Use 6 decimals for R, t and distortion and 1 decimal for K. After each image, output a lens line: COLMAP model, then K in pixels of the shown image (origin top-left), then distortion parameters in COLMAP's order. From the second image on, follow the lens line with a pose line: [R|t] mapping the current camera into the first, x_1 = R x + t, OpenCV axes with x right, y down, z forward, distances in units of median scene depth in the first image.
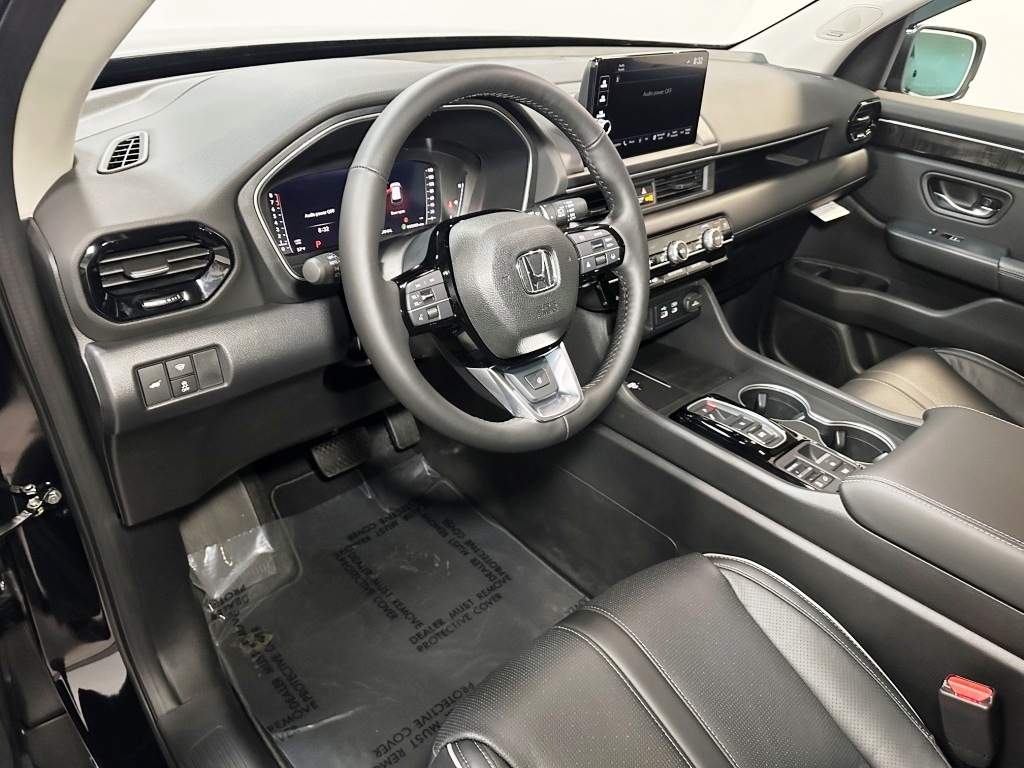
lens RADIAL K [[701.1, 0, 512.0], [0, 701.1, 384.0], [0, 0, 1]] dist [0.084878, -0.104520]
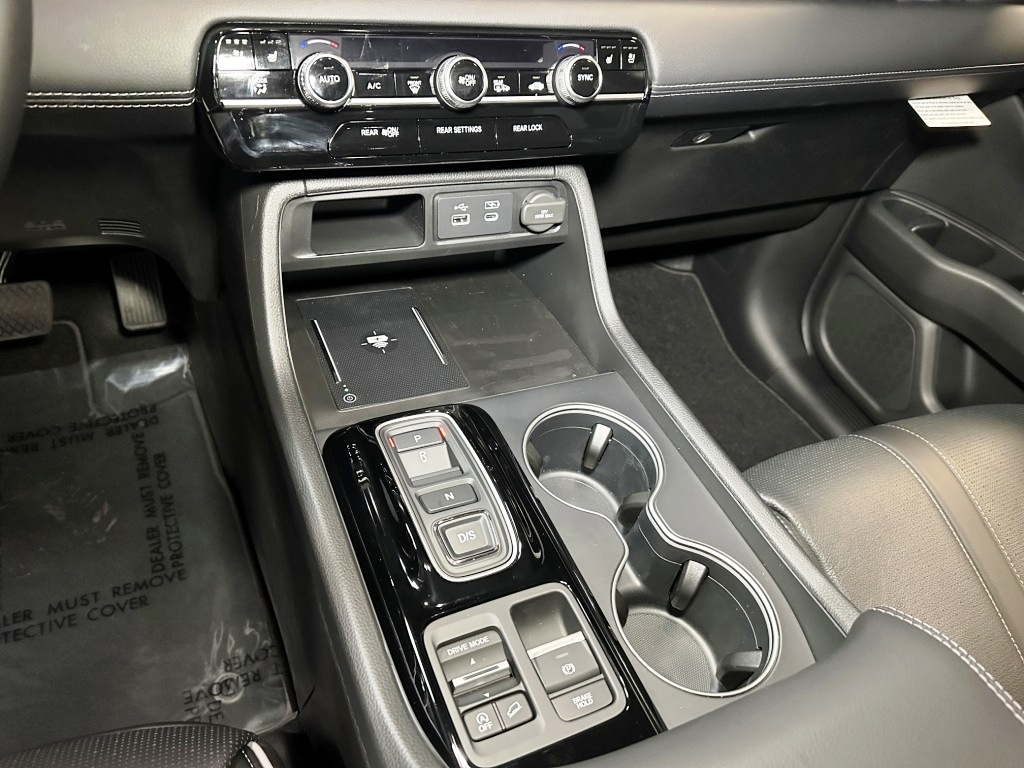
lens RADIAL K [[701.1, 0, 512.0], [0, 701.1, 384.0], [0, 0, 1]] dist [0.084878, -0.104520]
pose [[0.946677, 0.281089, -0.157454, 0.285132], [-0.249235, 0.948613, 0.194975, -0.075128], [0.204169, -0.145335, 0.968087, 0.404041]]
